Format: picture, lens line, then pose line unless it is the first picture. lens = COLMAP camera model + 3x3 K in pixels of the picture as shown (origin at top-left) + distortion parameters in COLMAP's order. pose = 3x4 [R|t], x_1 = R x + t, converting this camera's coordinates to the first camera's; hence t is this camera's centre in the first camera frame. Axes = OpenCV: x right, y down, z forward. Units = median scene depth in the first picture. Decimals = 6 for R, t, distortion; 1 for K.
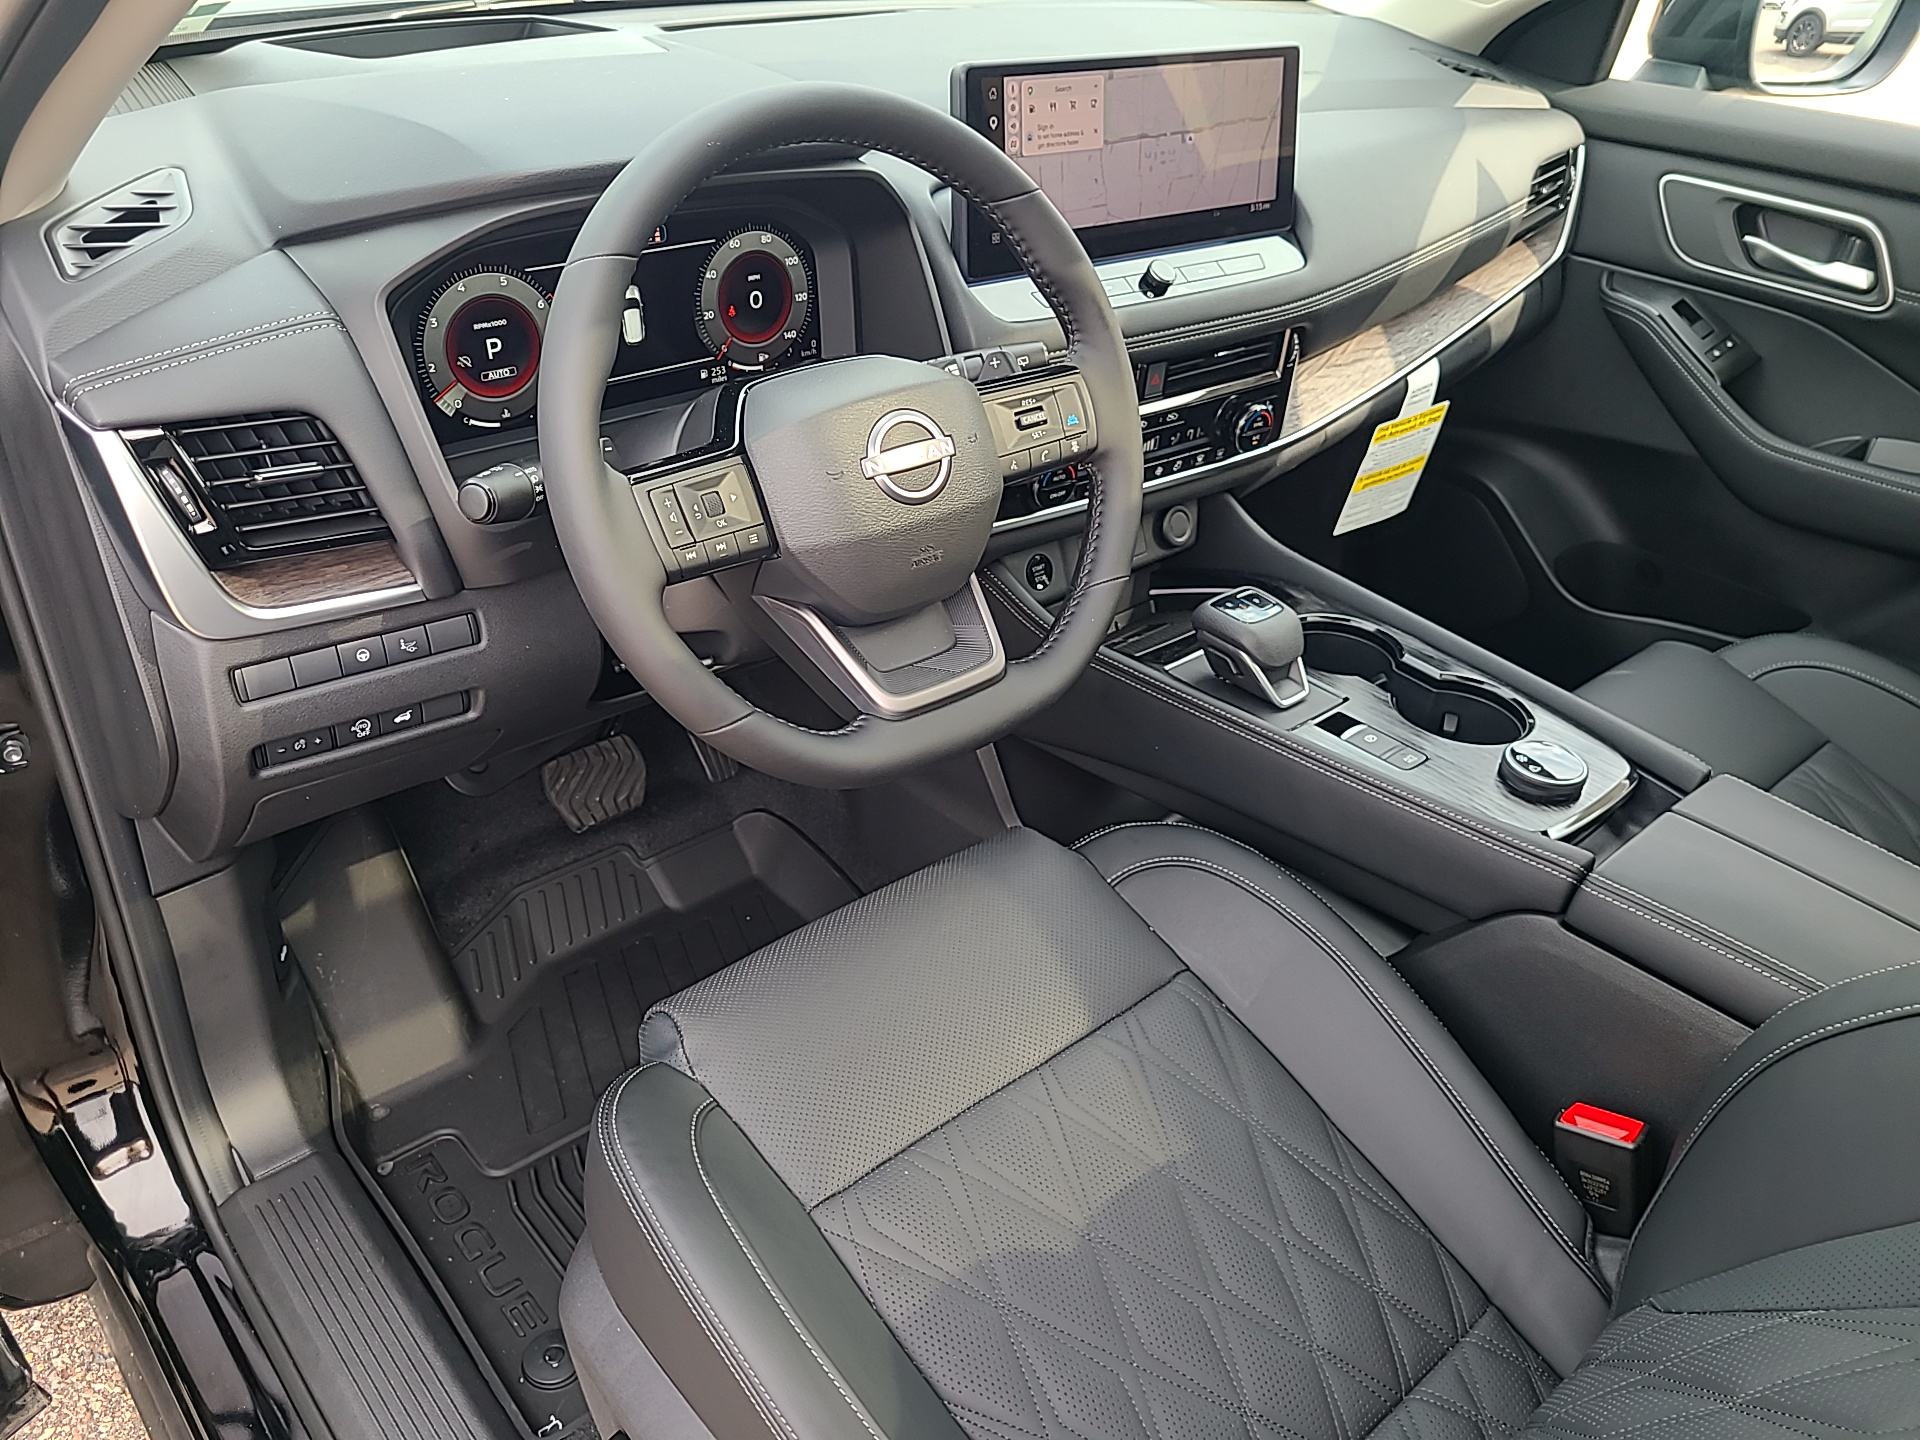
lens RADIAL K [[1466.5, 0, 966.3], [0, 1466.5, 716.4], [0, 0, 1]] dist [0.016540, -0.003783]
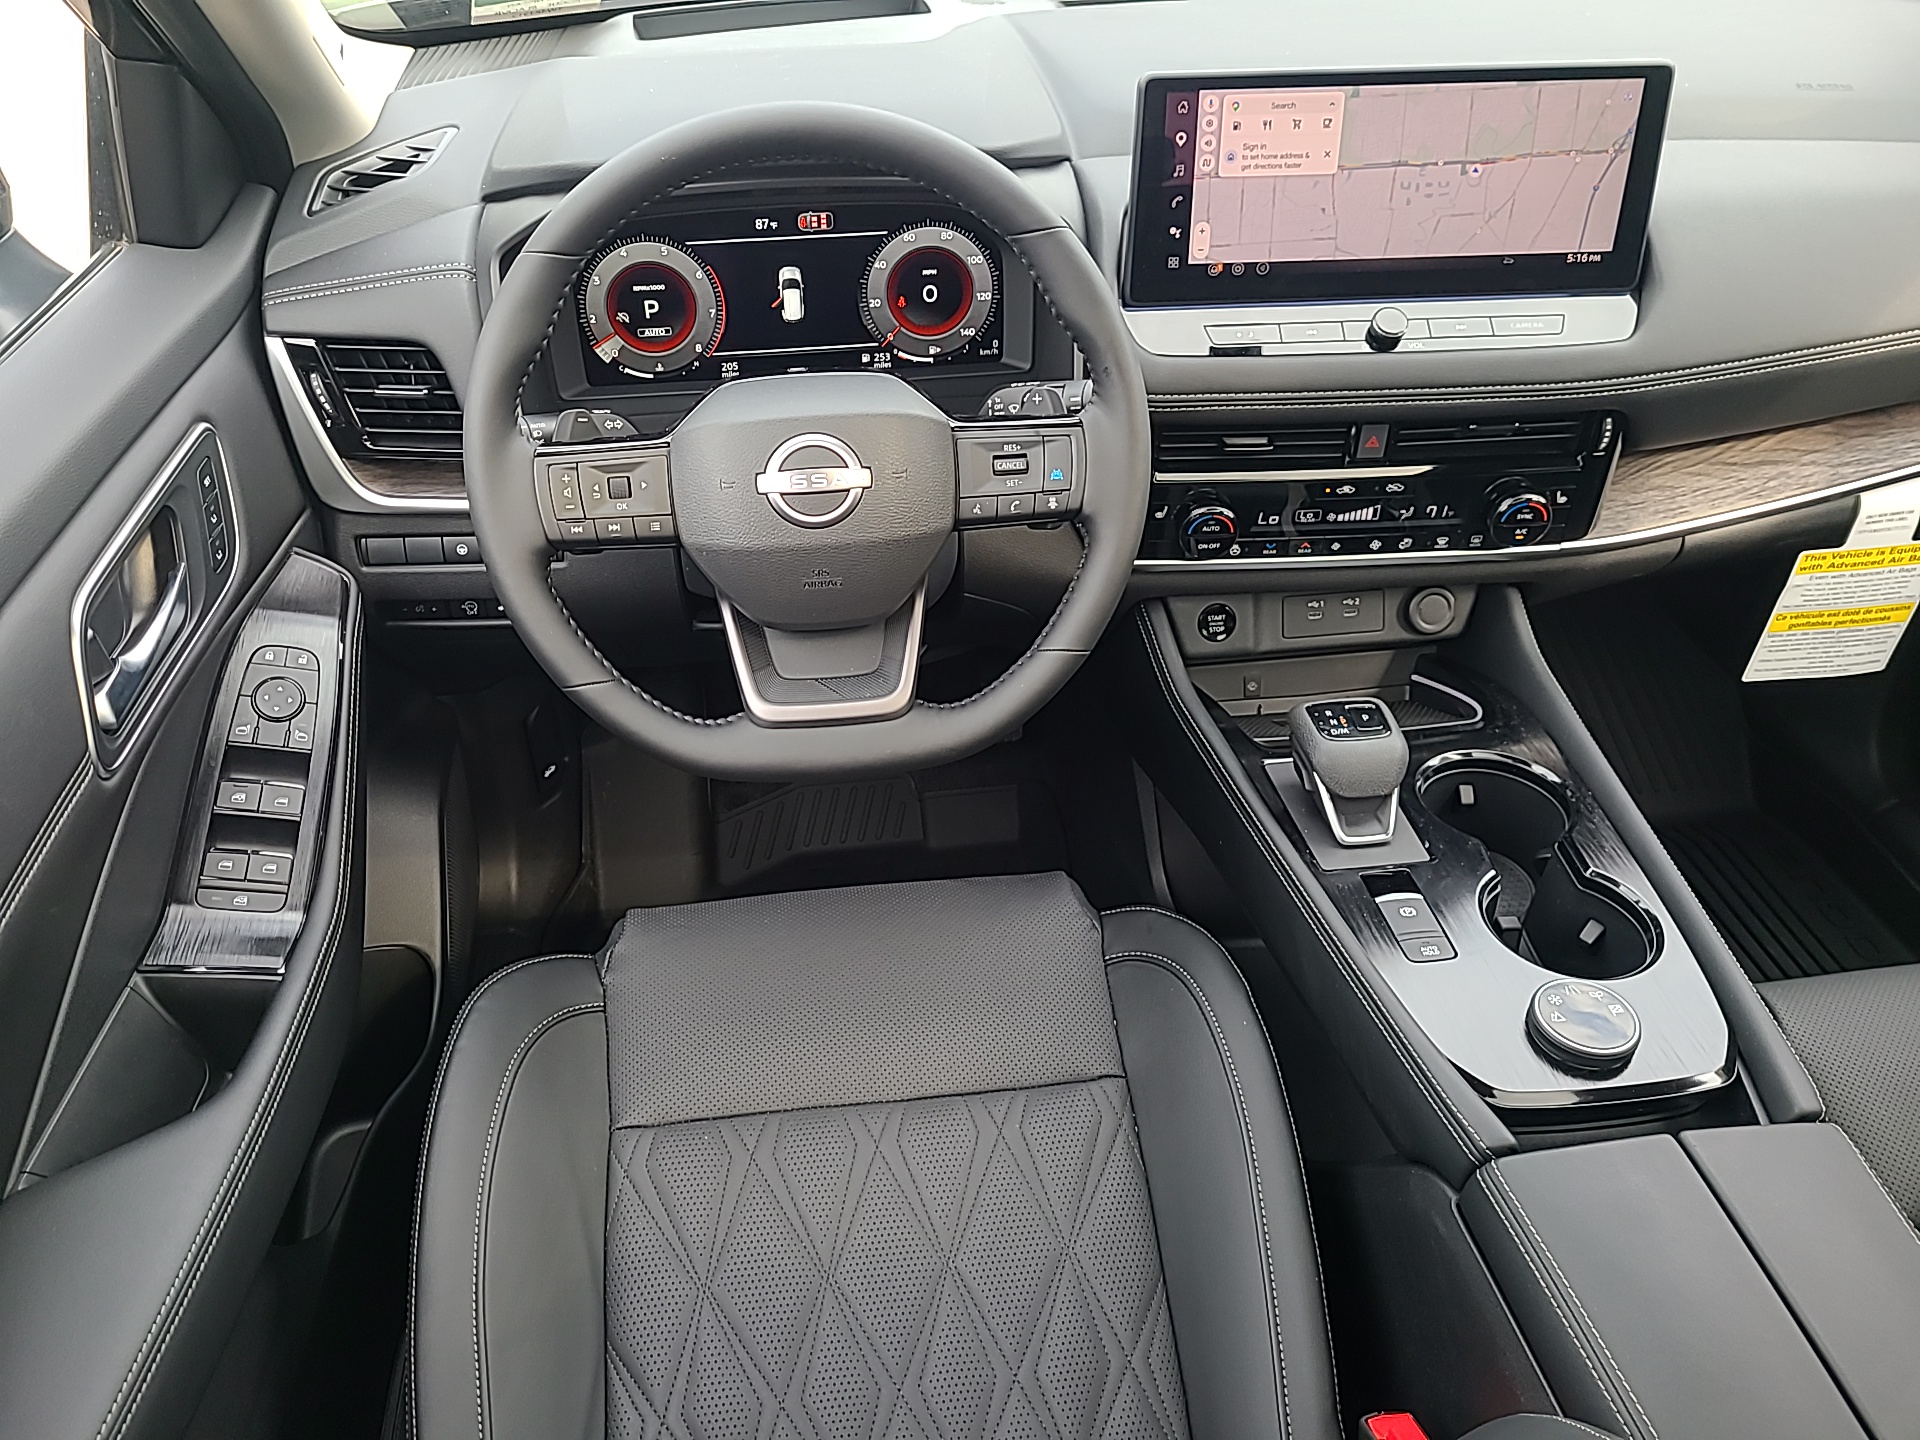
lens RADIAL K [[1466.5, 0, 950.8], [0, 1466.5, 727.9], [0, 0, 1]] dist [0.016540, -0.003783]
pose [[0.821860, 0.285028, -0.493260, 0.458535], [-0.255805, 0.958281, 0.127520, -0.129996], [0.509029, 0.021375, 0.860484, 0.140432]]
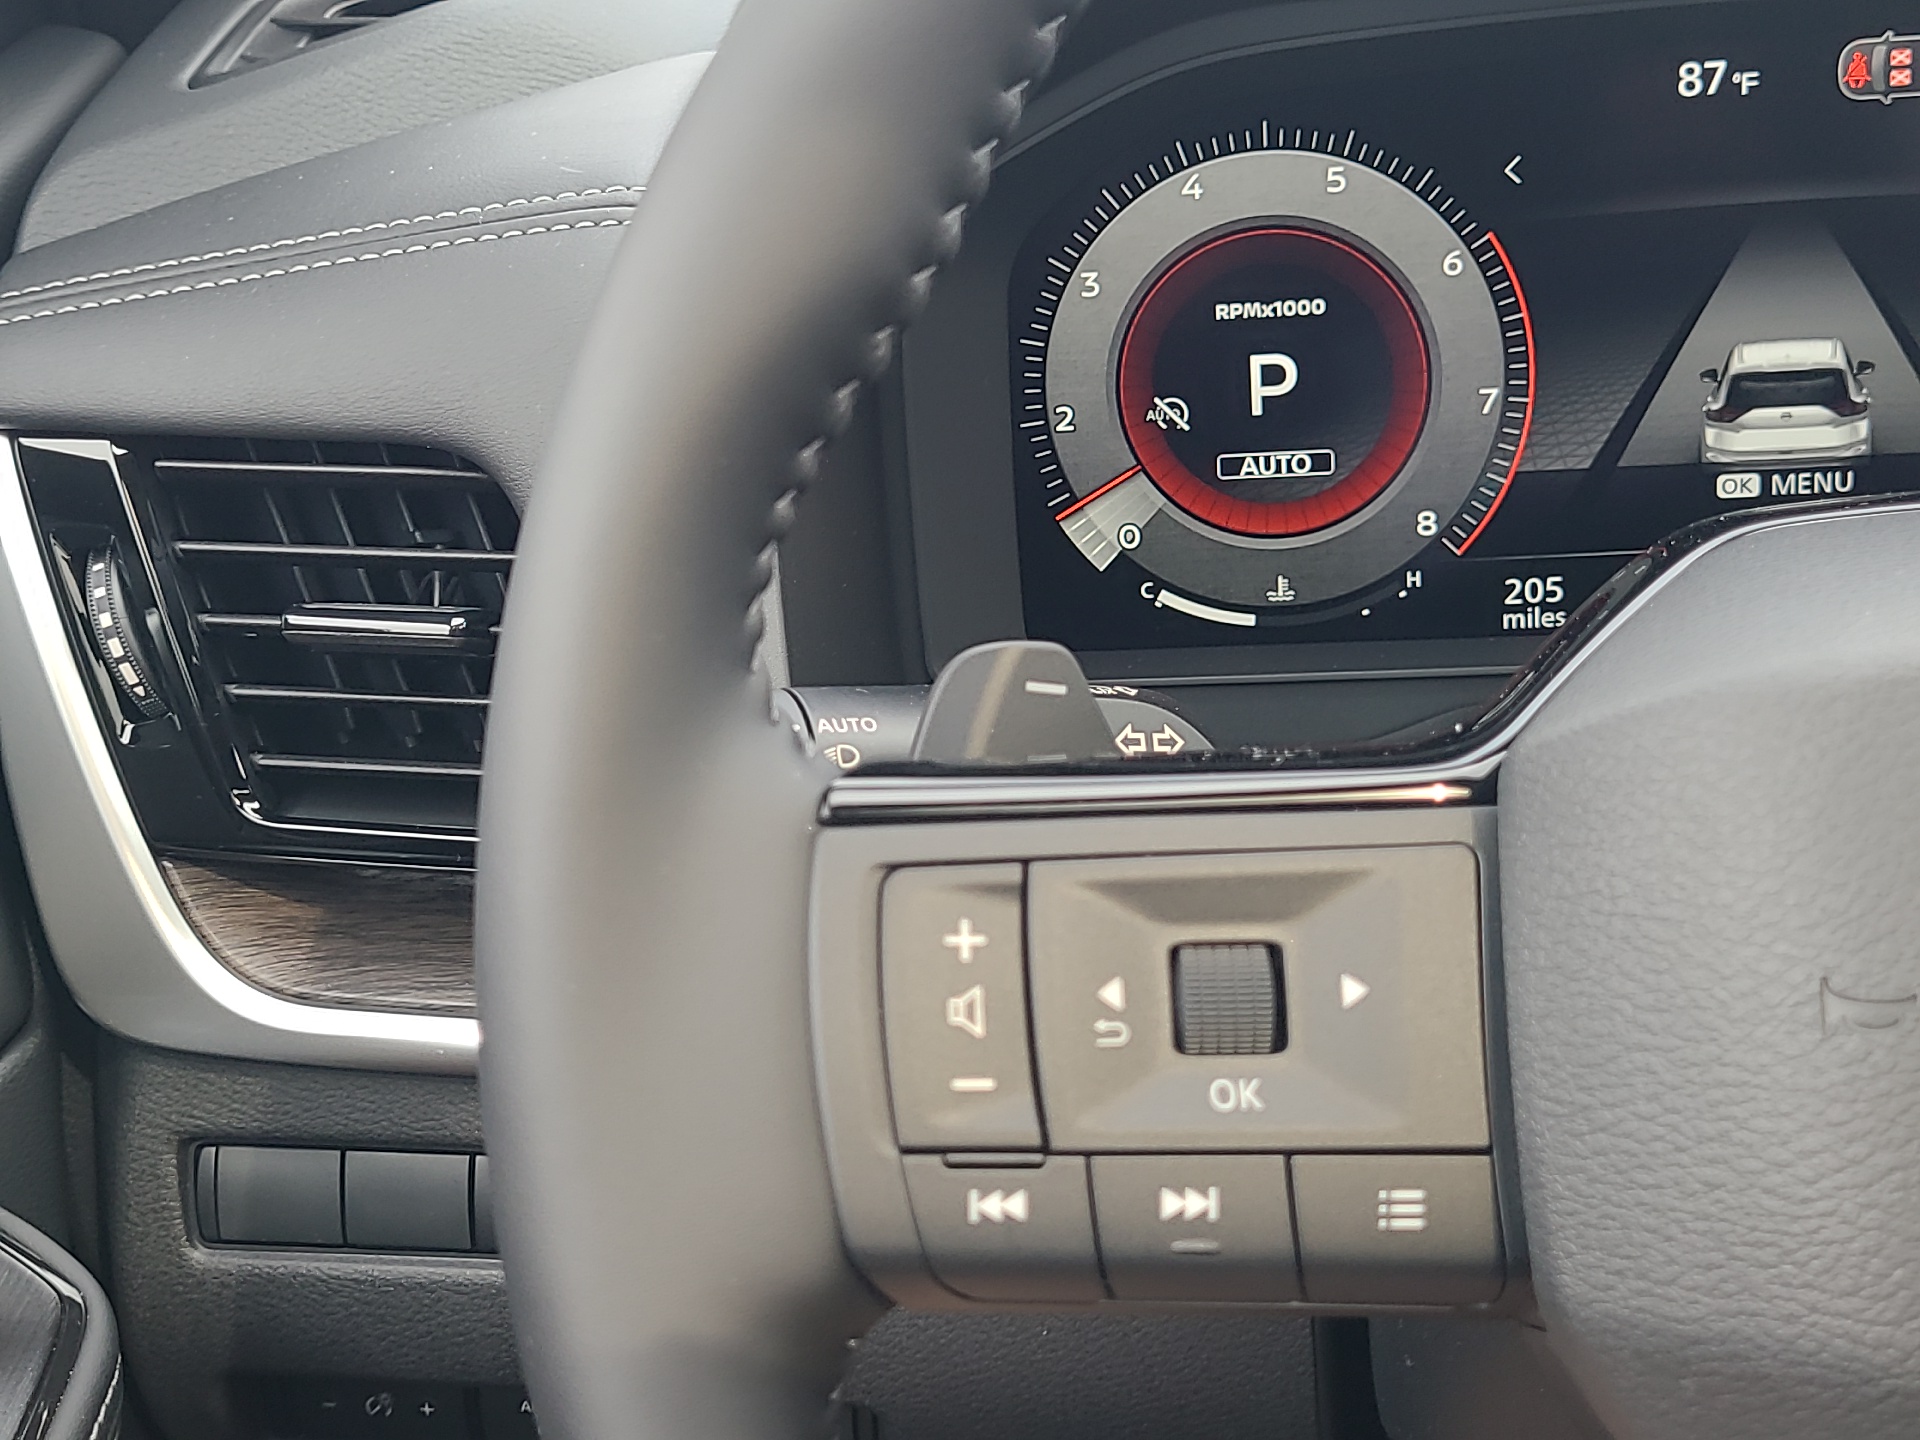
lens RADIAL K [[2641.8, 0, 946.6], [0, 2641.8, 724.5], [0, 0, 1]] dist [0.039634, 0.000000]
pose [[0.670450, 0.154422, -0.725707, 0.051546], [-0.299485, 0.951205, -0.074275, -0.104694], [0.678827, 0.267136, 0.683983, 0.520327]]
